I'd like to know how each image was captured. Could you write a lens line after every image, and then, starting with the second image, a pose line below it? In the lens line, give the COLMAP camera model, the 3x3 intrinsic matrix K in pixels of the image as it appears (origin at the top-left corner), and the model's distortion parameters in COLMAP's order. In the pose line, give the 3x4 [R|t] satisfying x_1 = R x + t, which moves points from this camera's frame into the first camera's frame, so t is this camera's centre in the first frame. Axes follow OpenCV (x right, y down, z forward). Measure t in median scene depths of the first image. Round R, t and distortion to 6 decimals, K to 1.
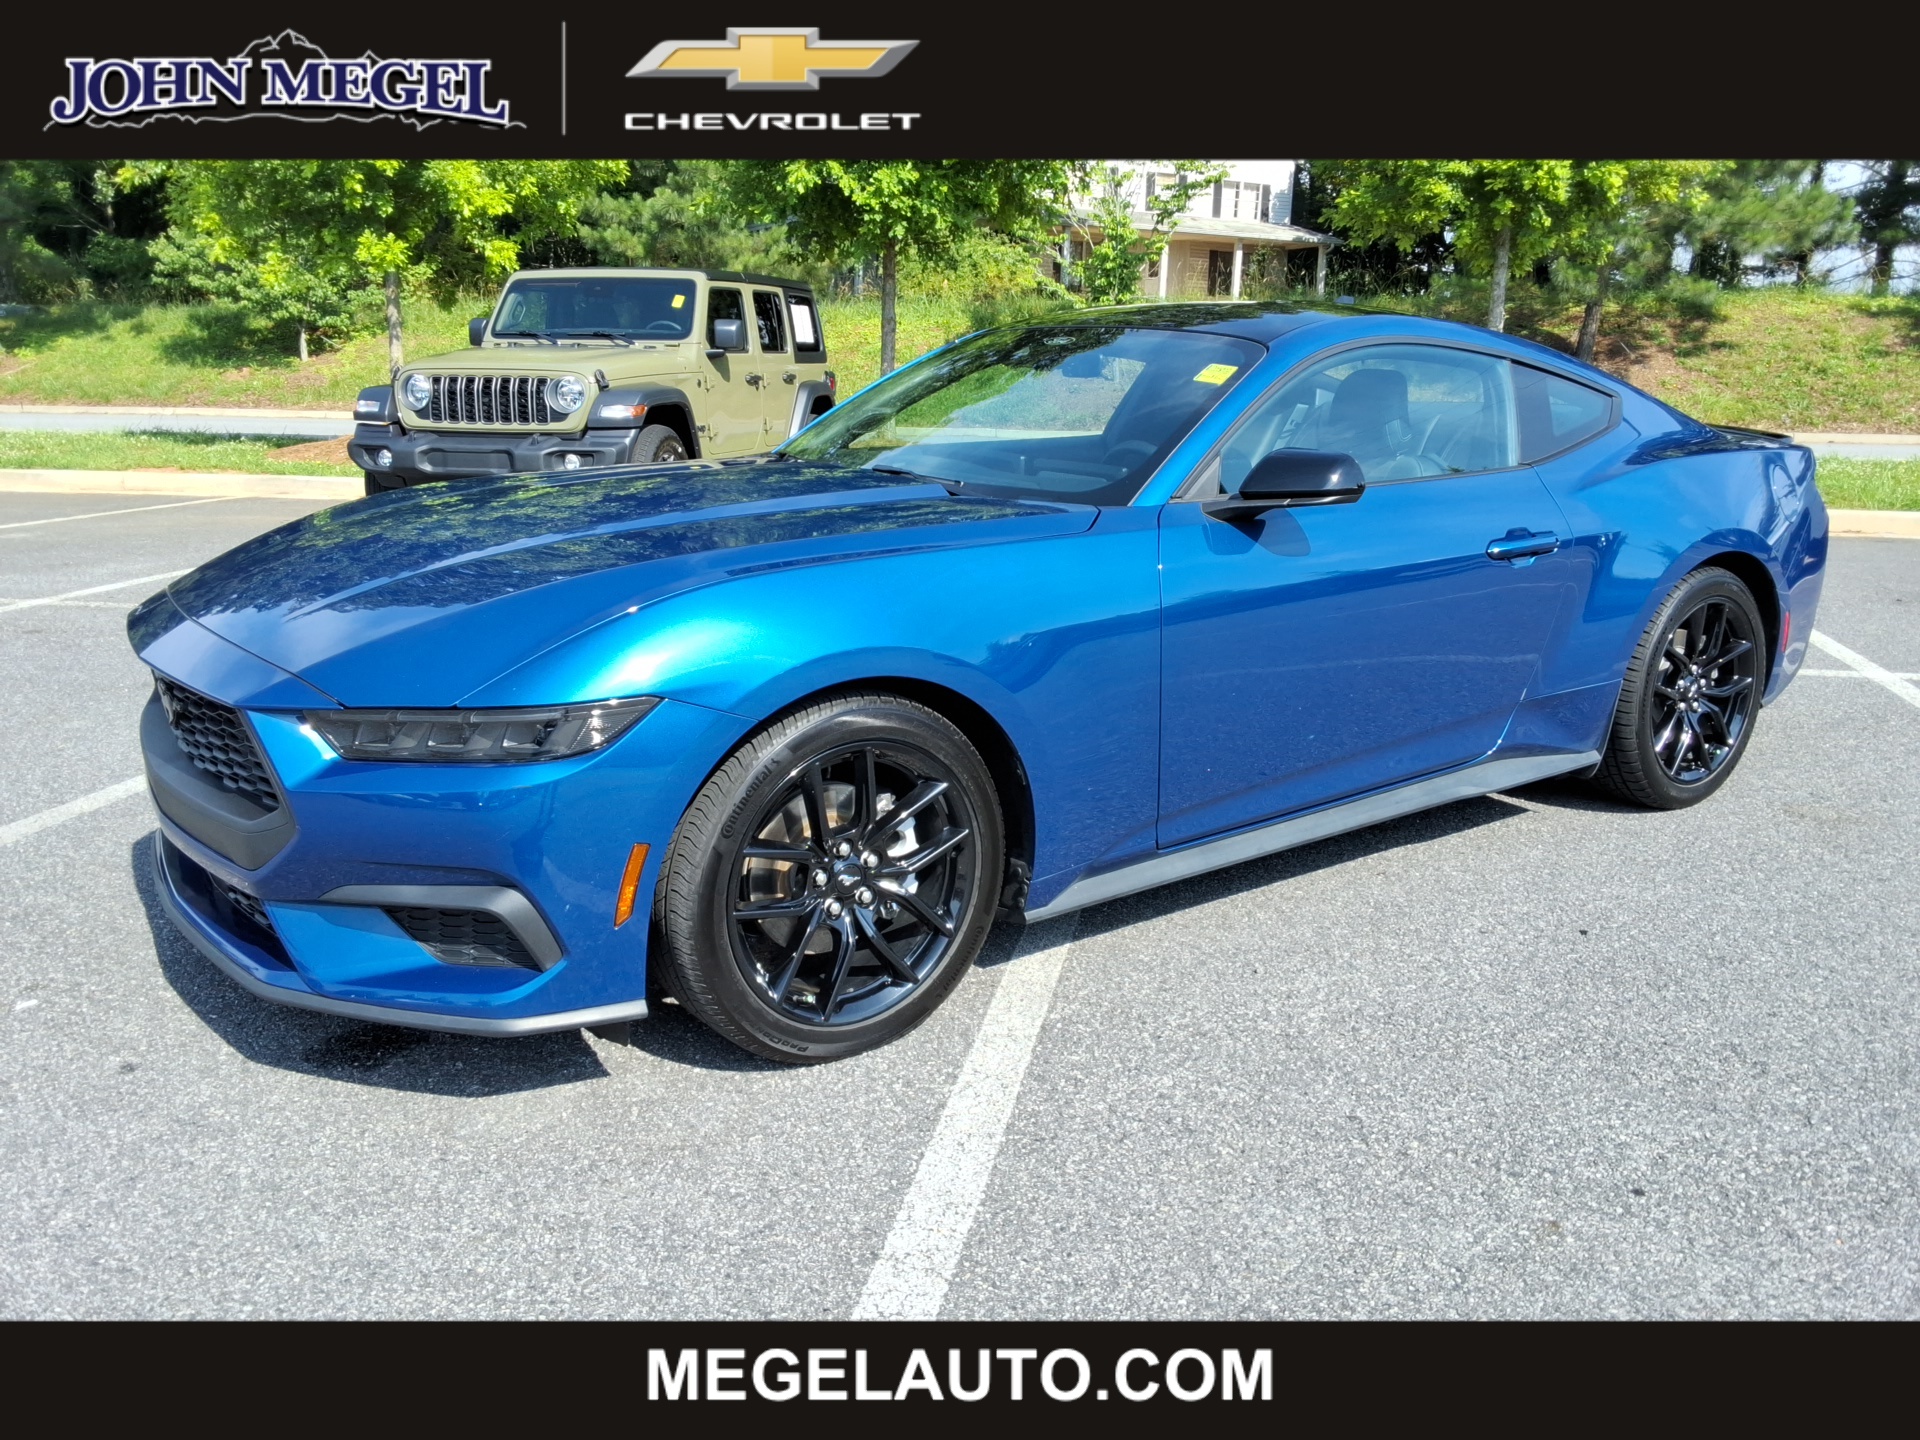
lens RADIAL K [[1565.6, 0, 956.9], [0, 1565.6, 728.2], [0, 0, 1]] dist [0.116322, -0.174509]
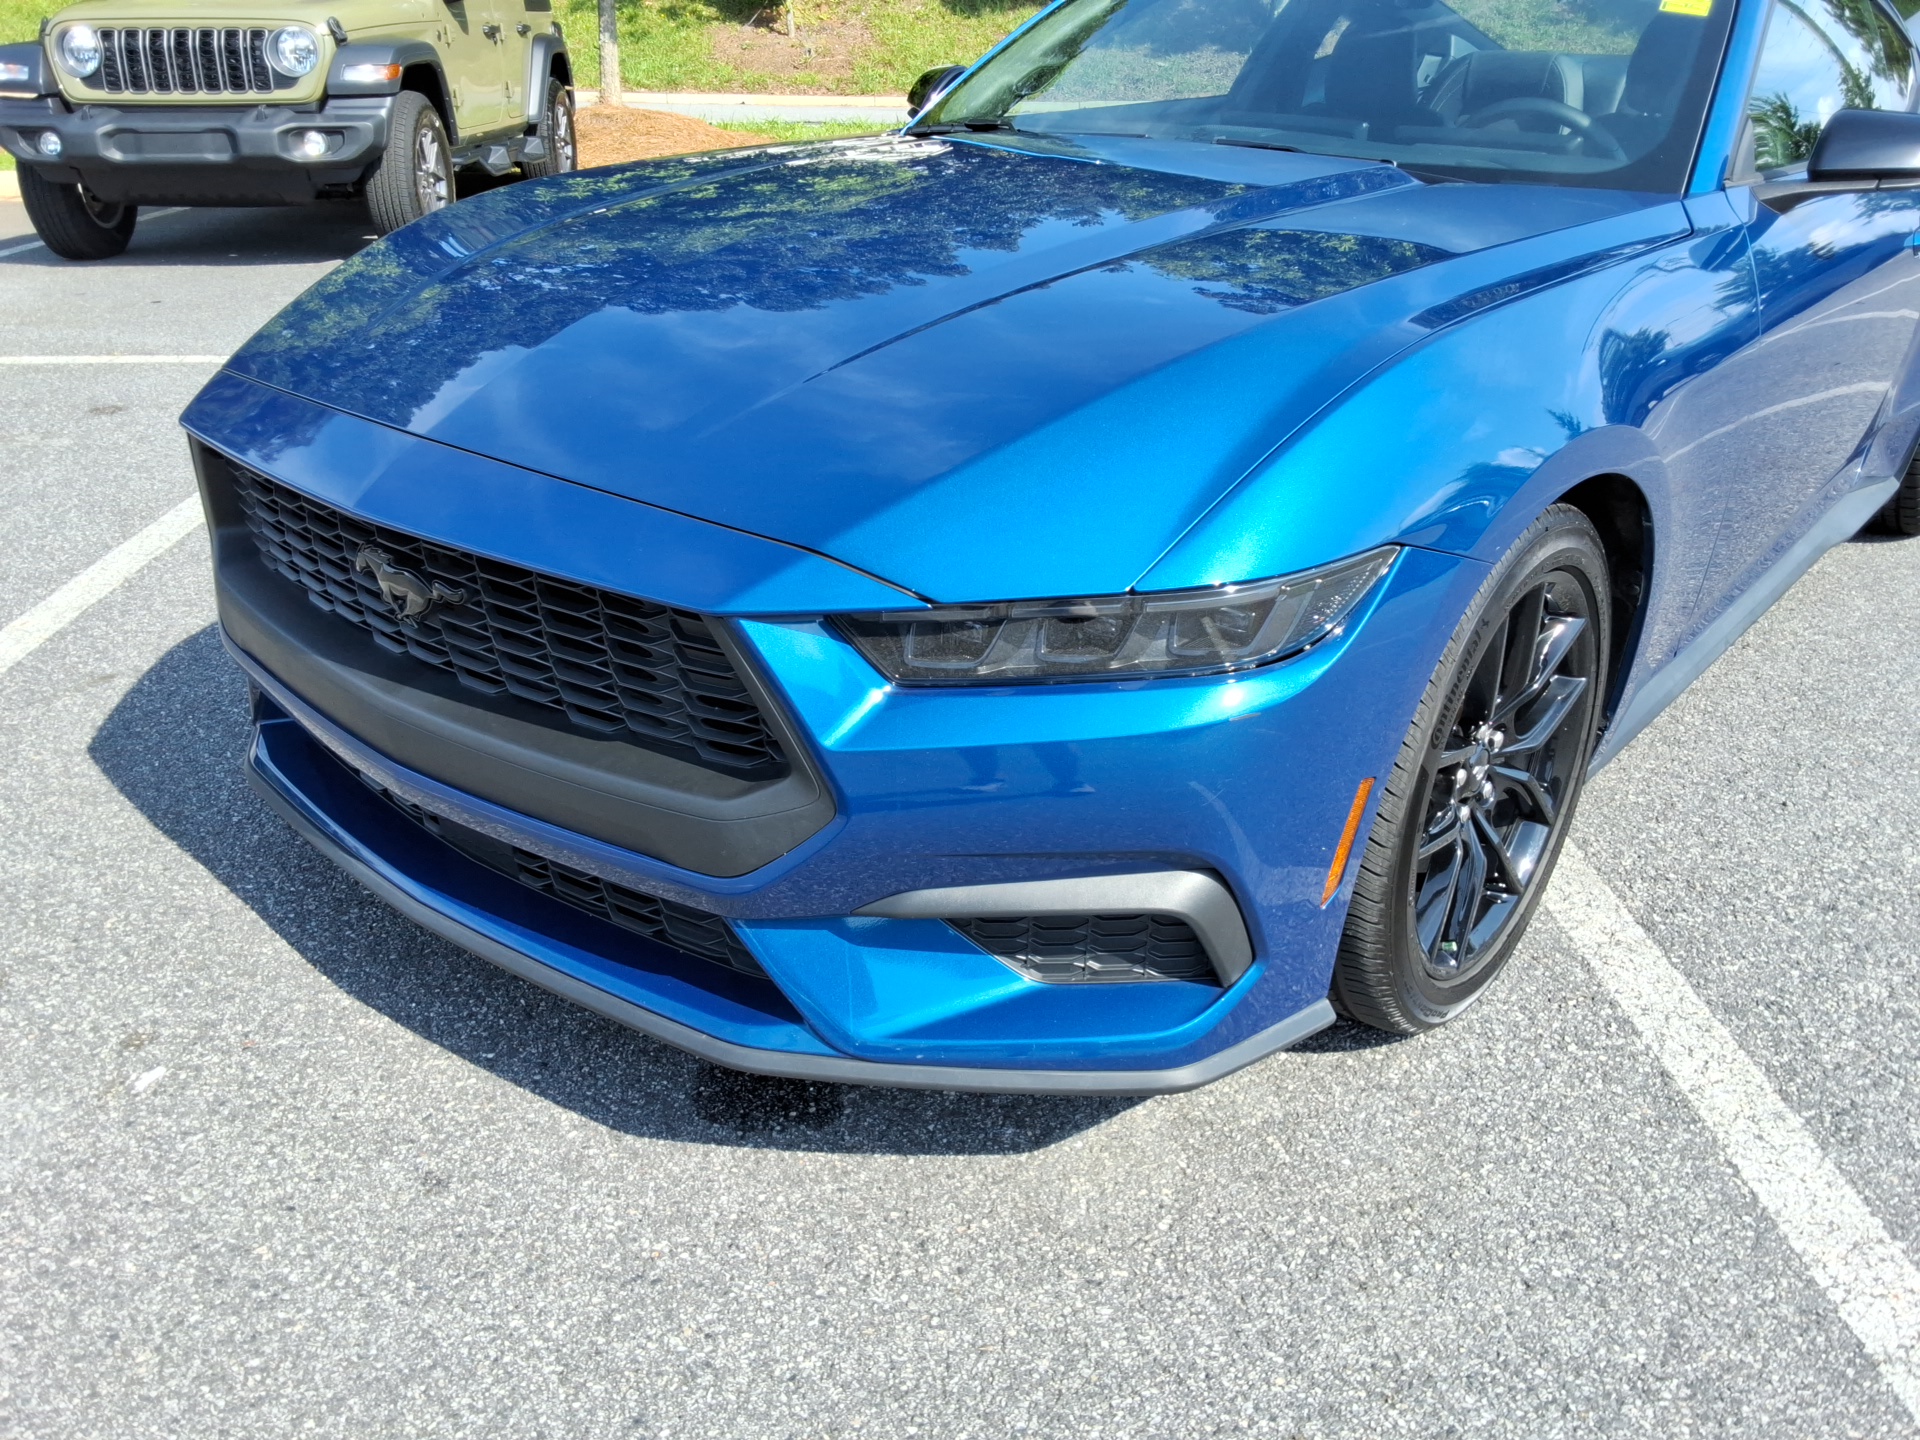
lens RADIAL K [[1565.6, 0, 944.4], [0, 1565.6, 708.0], [0, 0, 1]] dist [0.116322, -0.174509]
pose [[0.968867, -0.097537, 0.227557, -0.147071], [0.055163, 0.981068, 0.185644, -0.023863], [-0.241356, -0.167311, 0.955905, 0.126374]]
